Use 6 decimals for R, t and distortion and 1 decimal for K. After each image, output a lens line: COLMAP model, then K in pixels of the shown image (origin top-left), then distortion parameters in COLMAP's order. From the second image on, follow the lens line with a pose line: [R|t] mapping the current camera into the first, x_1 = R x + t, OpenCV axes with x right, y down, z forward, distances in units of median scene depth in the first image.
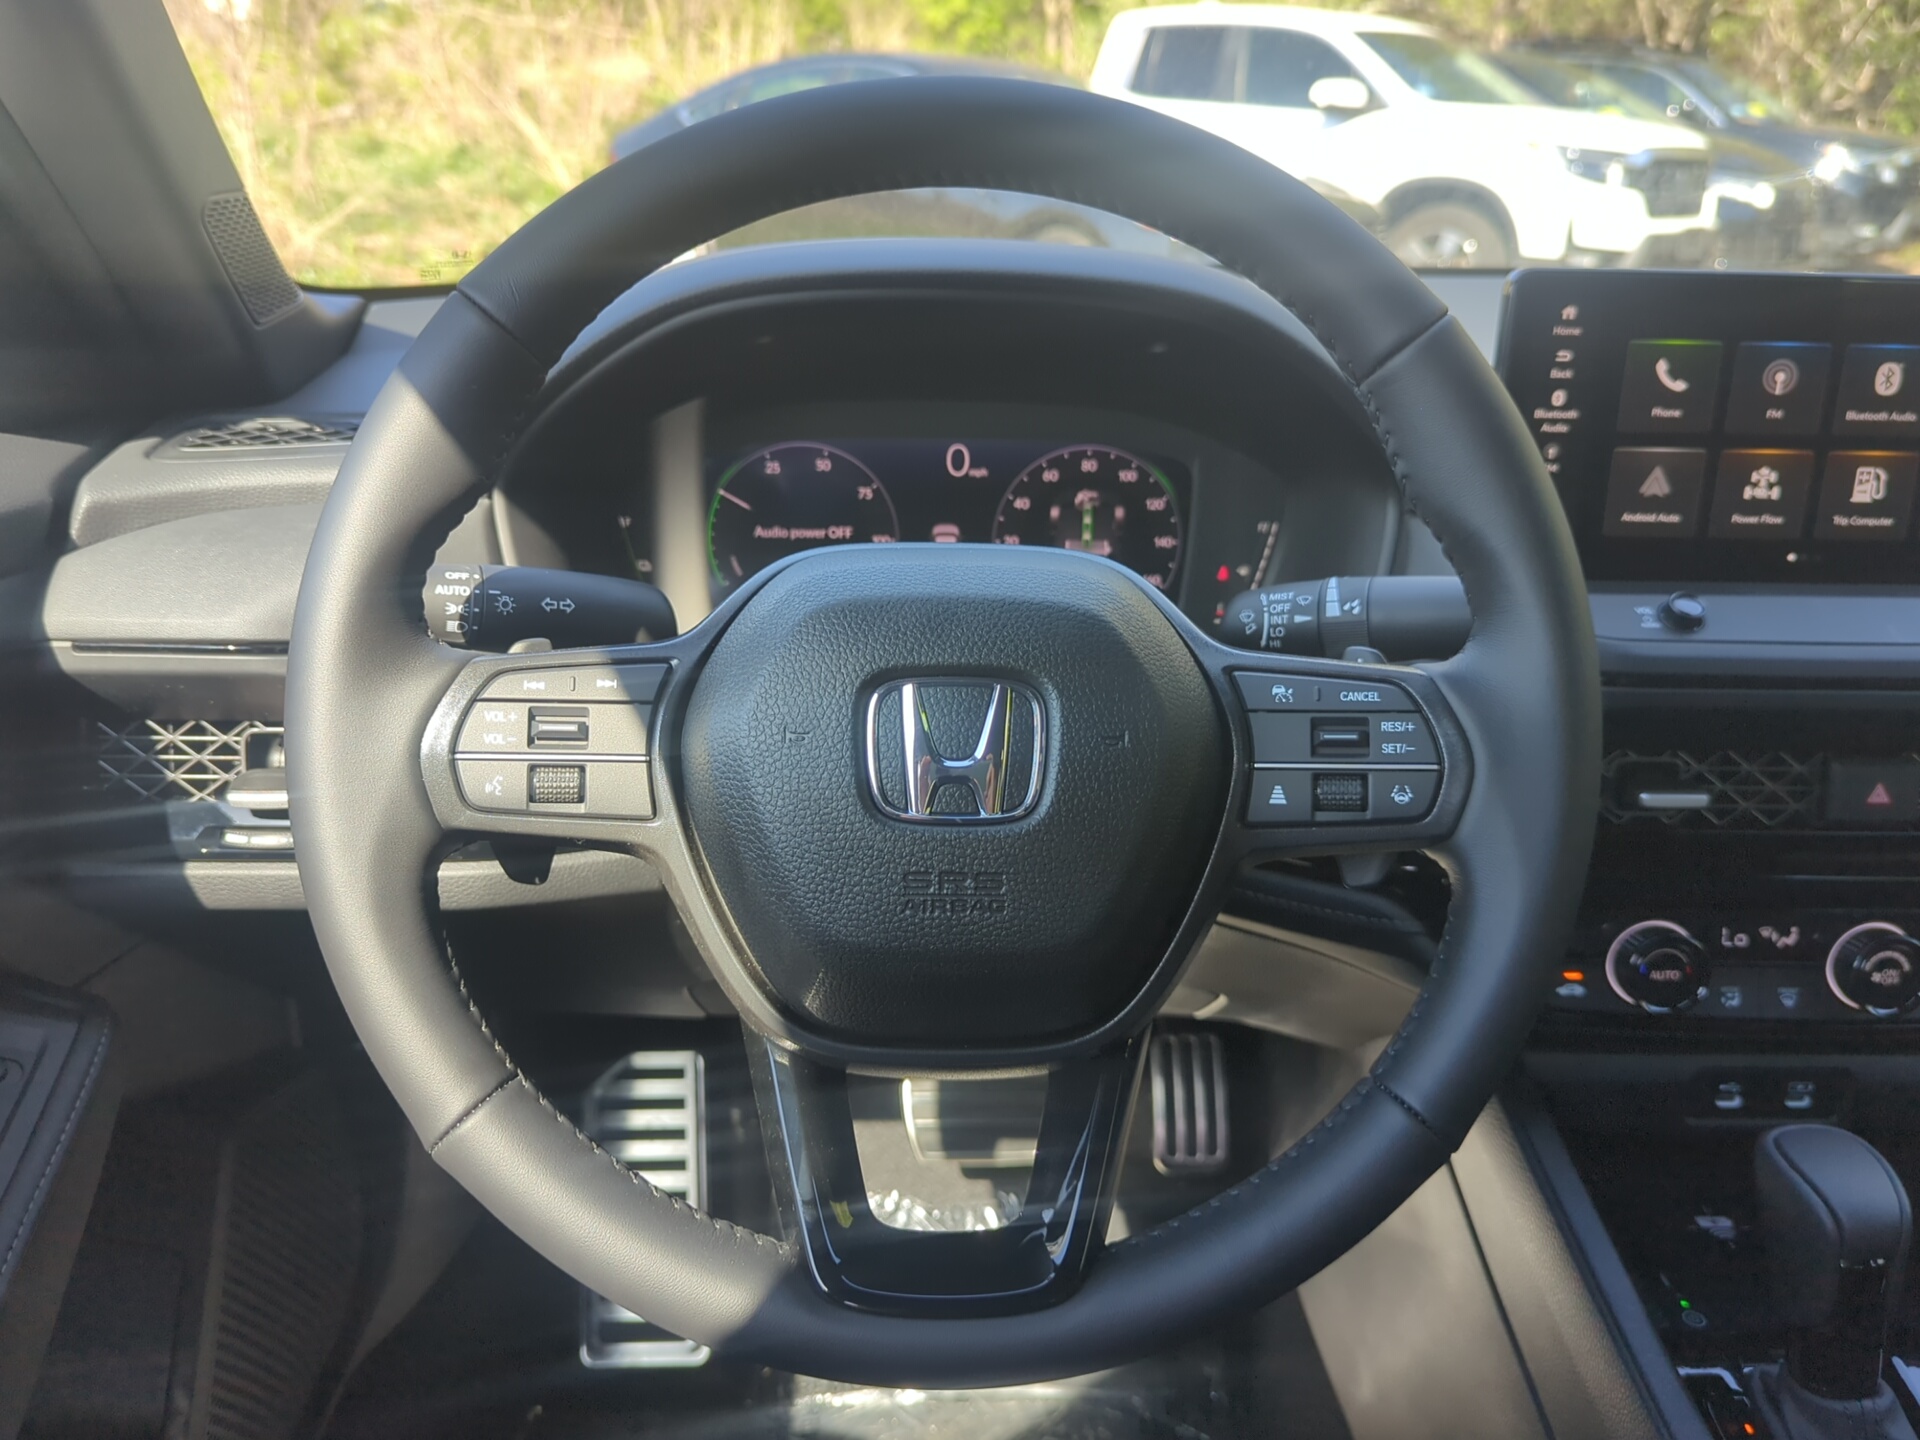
lens RADIAL K [[1600.7, 0, 960.3], [0, 1600.7, 703.2], [0, 0, 1]] dist [0.009306, -0.002622]
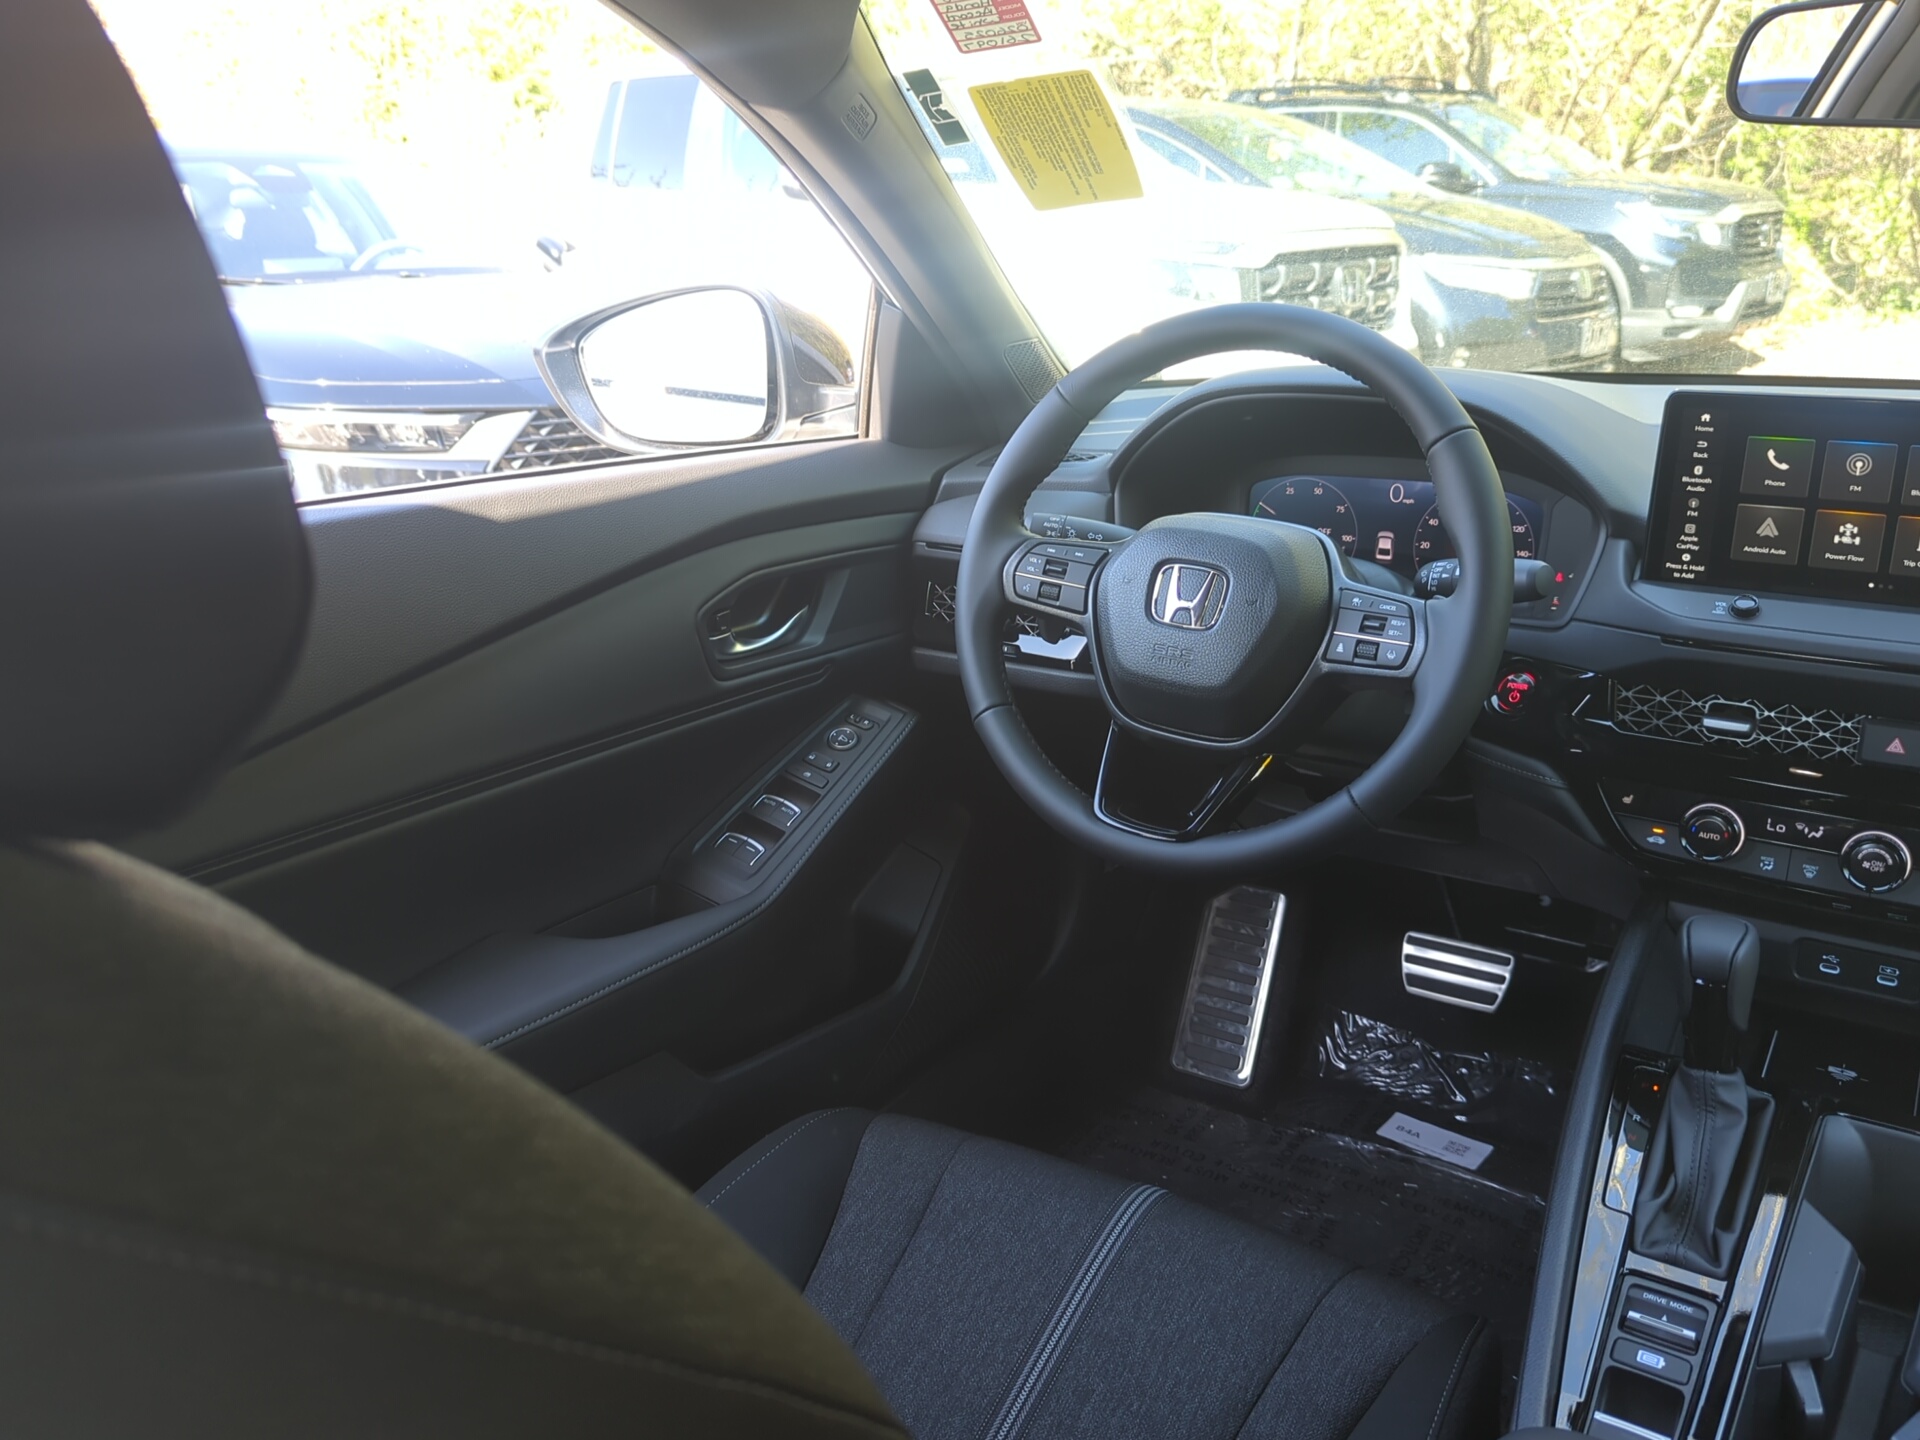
lens RADIAL K [[1556.1, 0, 978.5], [0, 1556.1, 693.2], [0, 0, 1]] dist [0.055961, -0.046576]
pose [[0.825025, 0.136272, -0.548420, 0.667452], [-0.161433, 0.986881, 0.002366, 0.141990], [0.541548, 0.086581, 0.836200, -0.683803]]
